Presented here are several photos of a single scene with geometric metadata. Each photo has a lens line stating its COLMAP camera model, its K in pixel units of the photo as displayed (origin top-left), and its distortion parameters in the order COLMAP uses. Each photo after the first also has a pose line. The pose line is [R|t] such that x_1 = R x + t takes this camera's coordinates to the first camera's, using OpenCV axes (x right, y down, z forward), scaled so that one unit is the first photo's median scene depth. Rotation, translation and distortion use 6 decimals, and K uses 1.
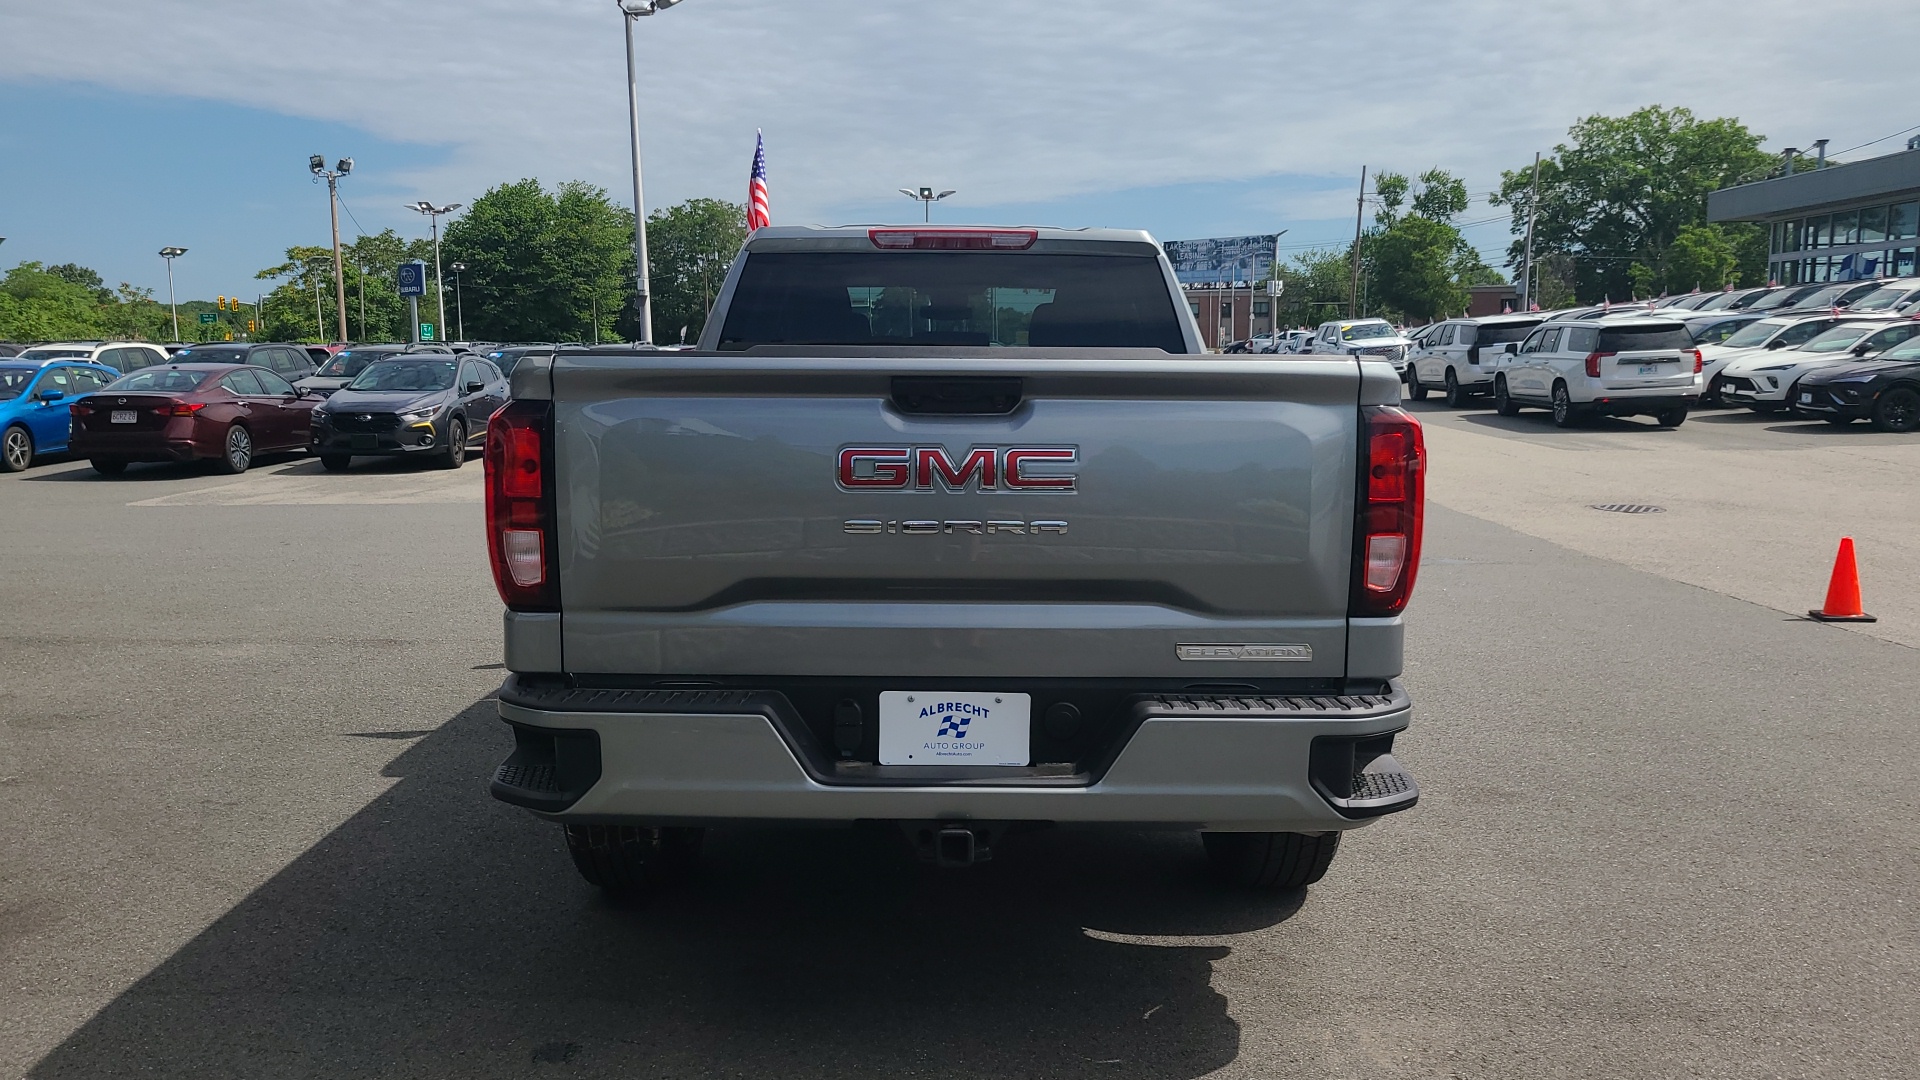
lens RADIAL K [[1456.6, 0, 966.8], [0, 1456.6, 546.5], [0, 0, 1]] dist [0.050277, -0.033601]
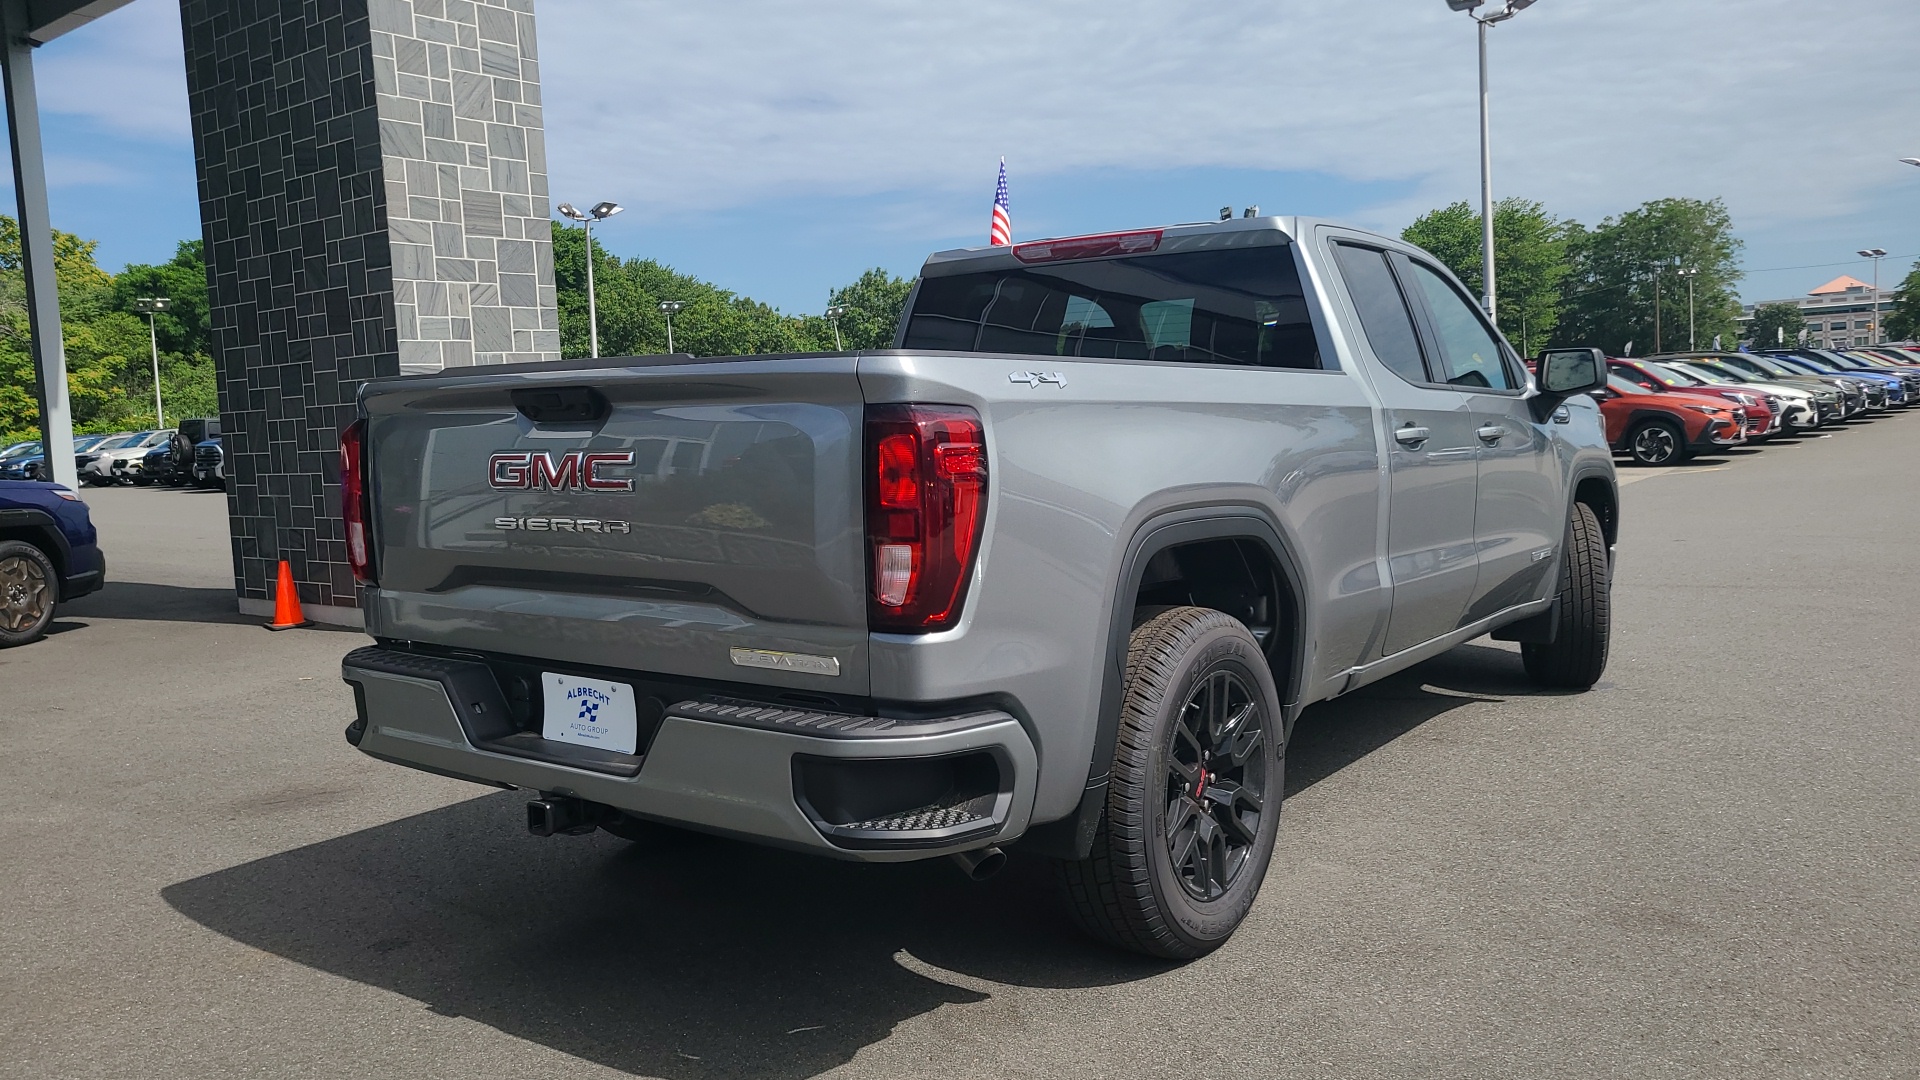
lens RADIAL K [[1468.2, 0, 953.3], [0, 1468.2, 543.3], [0, 0, 1]] dist [0.057399, -0.043126]
pose [[0.792375, 0.025986, -0.609481, 0.869824], [-0.039643, 0.999174, -0.008938, -0.001462], [0.608745, 0.031244, 0.792750, 0.292778]]
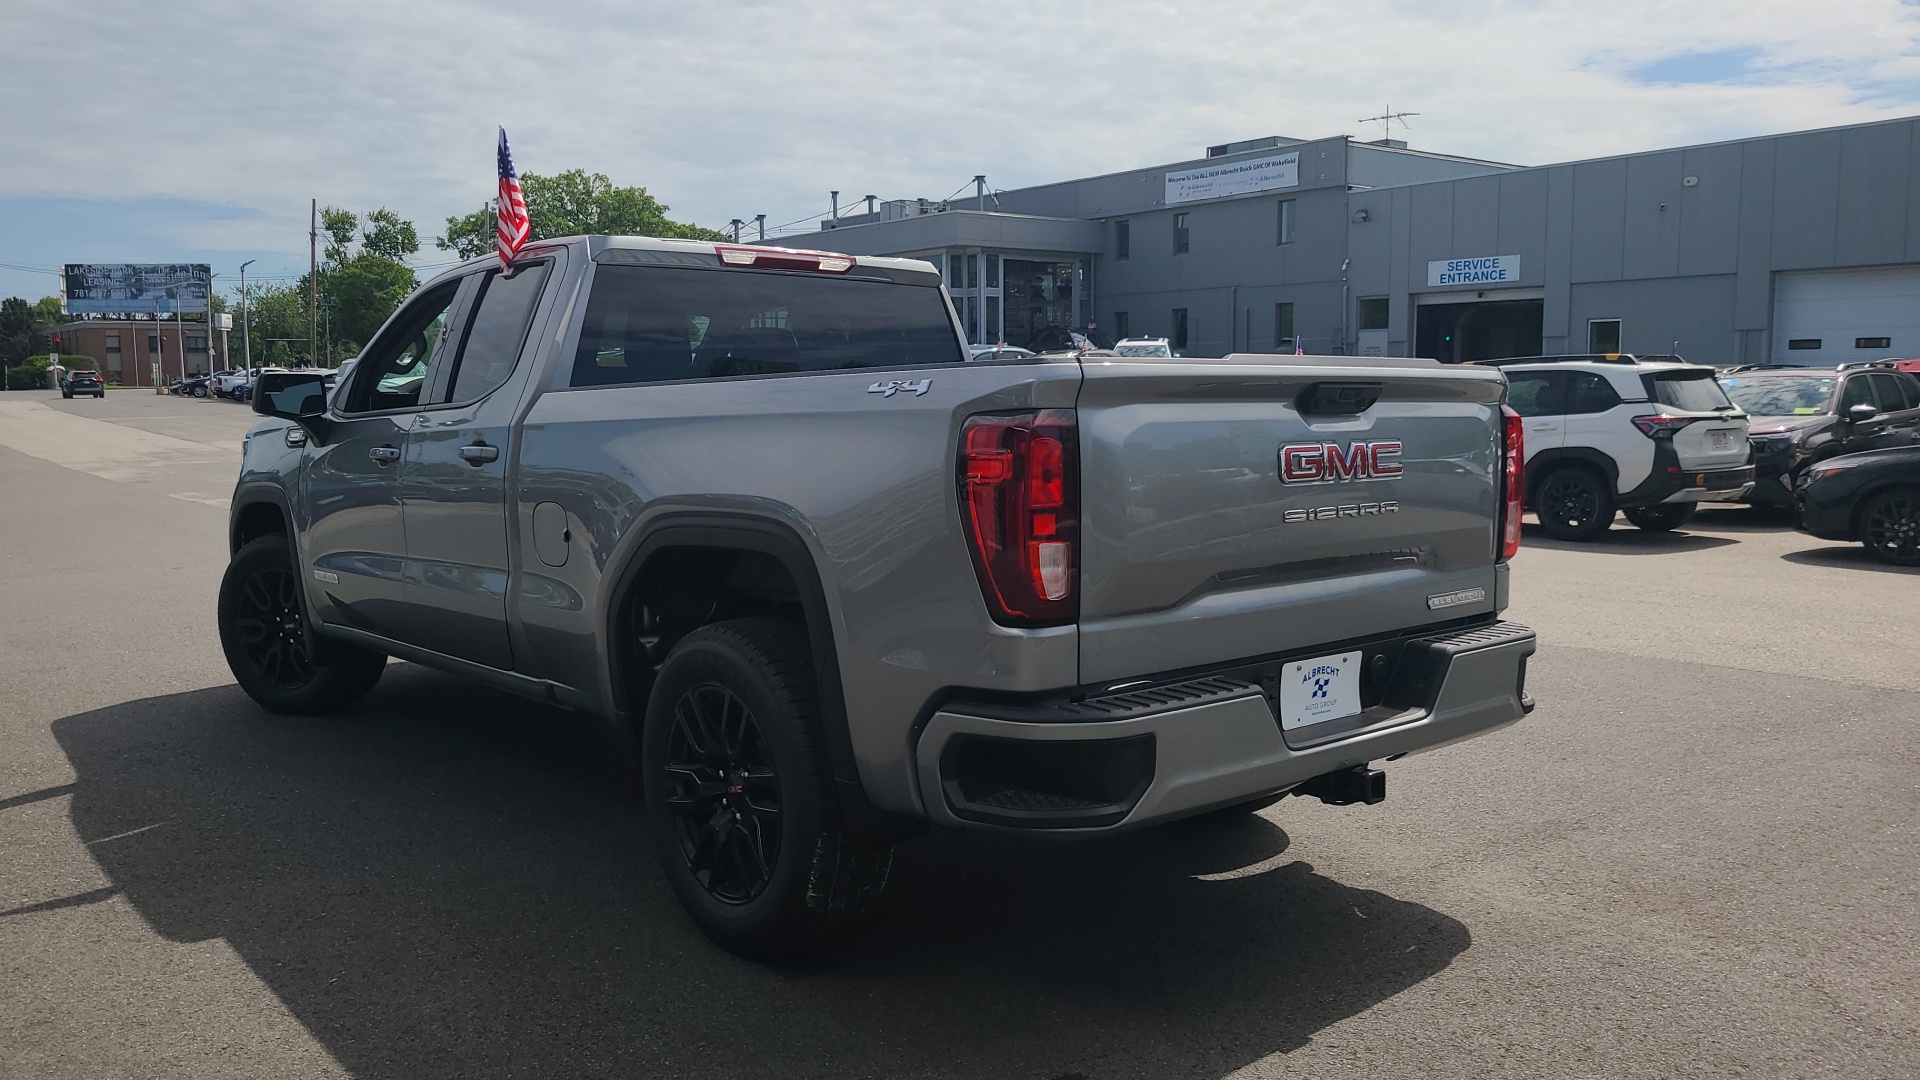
lens RADIAL K [[1439.4, 0, 953.6], [0, 1439.4, 520.4], [0, 0, 1]] dist [0.042561, -0.009978]
pose [[0.762939, -0.059890, 0.643690, -0.951270], [0.088057, 0.996047, -0.011696, -0.019633], [-0.640445, 0.065605, 0.765197, 0.307627]]
